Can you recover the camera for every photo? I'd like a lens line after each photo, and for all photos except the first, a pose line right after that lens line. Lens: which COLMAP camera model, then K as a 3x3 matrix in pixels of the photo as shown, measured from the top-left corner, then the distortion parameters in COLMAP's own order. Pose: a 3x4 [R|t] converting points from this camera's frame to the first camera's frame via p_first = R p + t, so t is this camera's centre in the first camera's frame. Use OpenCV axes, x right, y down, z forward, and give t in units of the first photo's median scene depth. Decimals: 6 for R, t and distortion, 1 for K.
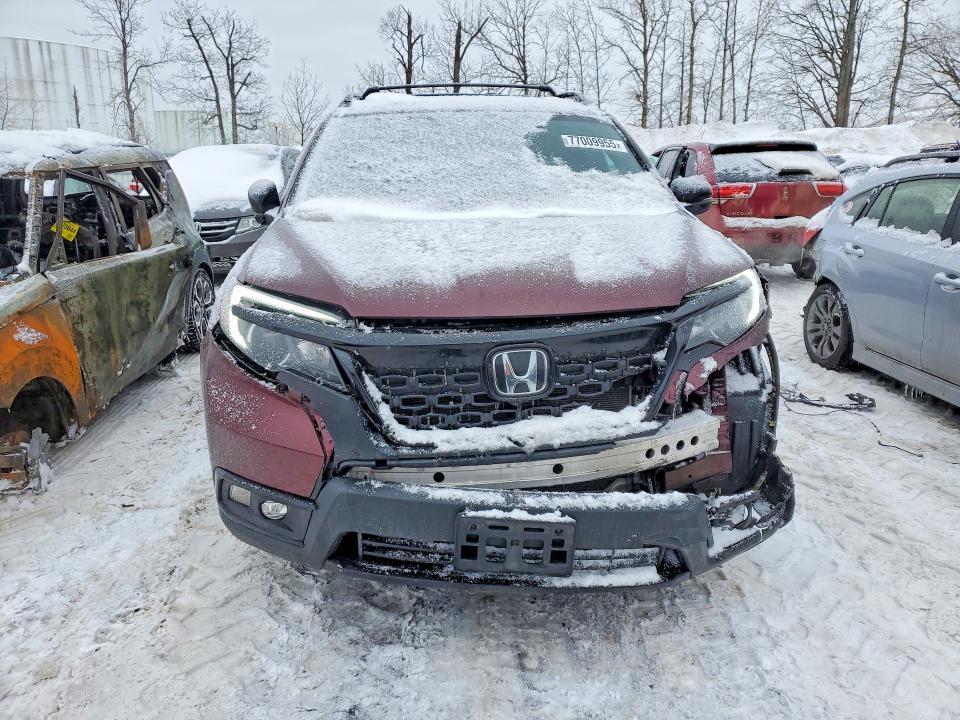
lens RADIAL K [[766.5, 0, 480.0], [0, 766.5, 360.0], [0, 0, 1]] dist [0.020229, -0.002239]
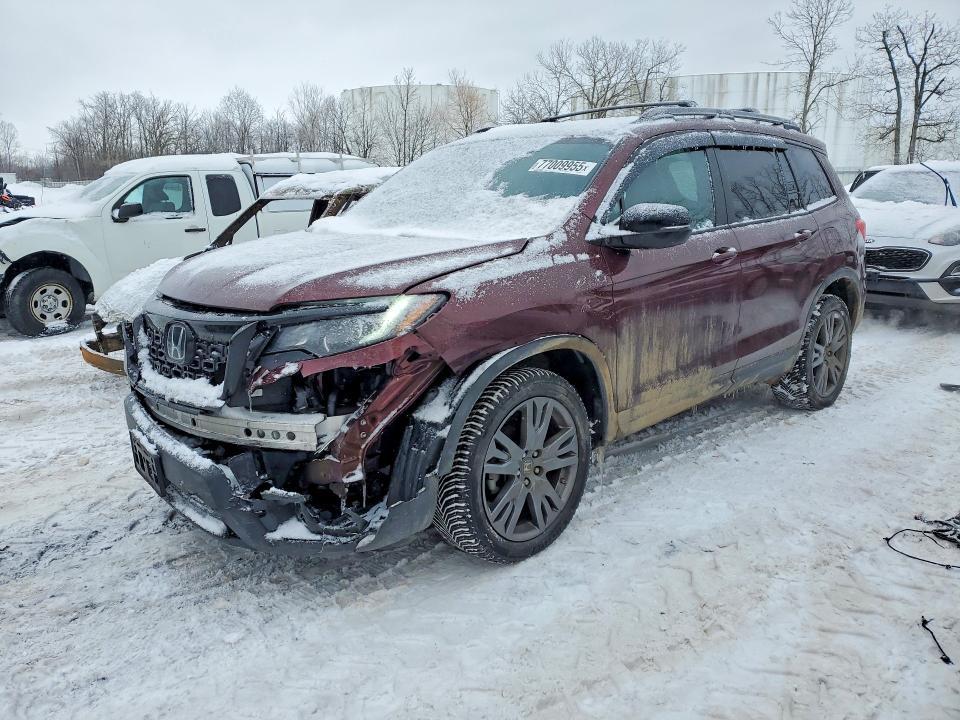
lens RADIAL K [[766.5, 0, 480.0], [0, 766.5, 360.0], [0, 0, 1]] dist [0.020229, -0.002239]
pose [[0.605856, 0.168020, -0.777630, 0.128765], [-0.184809, 0.980429, 0.067853, -0.012875], [0.773812, 0.102604, 0.625050, 0.050648]]
